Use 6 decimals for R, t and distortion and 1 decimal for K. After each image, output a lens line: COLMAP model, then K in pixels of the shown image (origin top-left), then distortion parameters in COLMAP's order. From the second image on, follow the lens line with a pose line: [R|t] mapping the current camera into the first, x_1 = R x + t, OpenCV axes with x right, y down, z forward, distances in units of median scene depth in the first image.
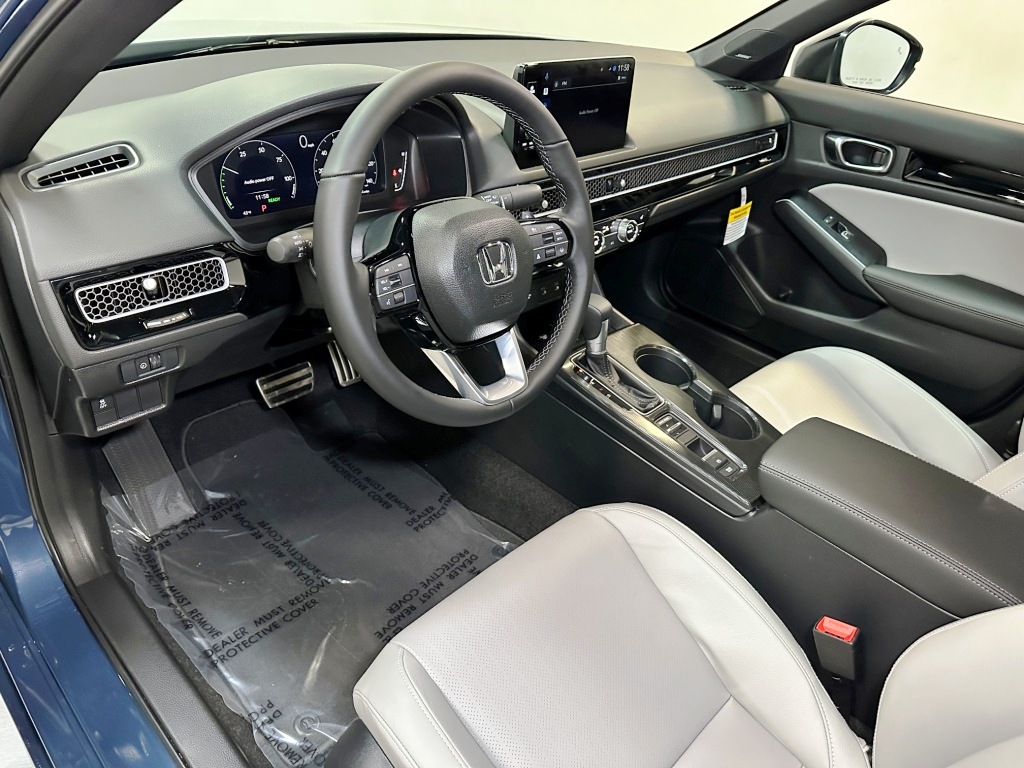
lens RADIAL K [[725.8, 0, 526.9], [0, 725.8, 358.9], [0, 0, 1]] dist [0.078512, -0.128369]
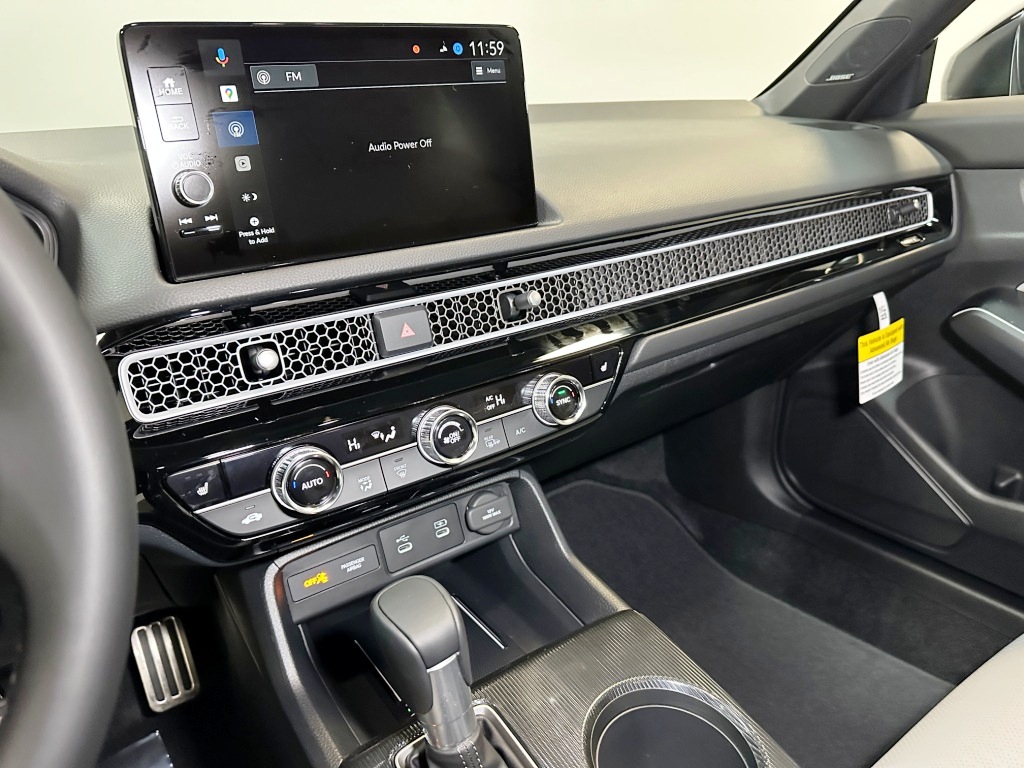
lens RADIAL K [[725.8, 0, 526.9], [0, 725.8, 358.9], [0, 0, 1]] dist [0.078512, -0.128369]
pose [[0.966141, -0.103691, -0.236260, 0.166943], [0.047616, 0.971618, -0.231712, -0.075740], [0.253581, 0.212617, 0.943658, 0.432899]]
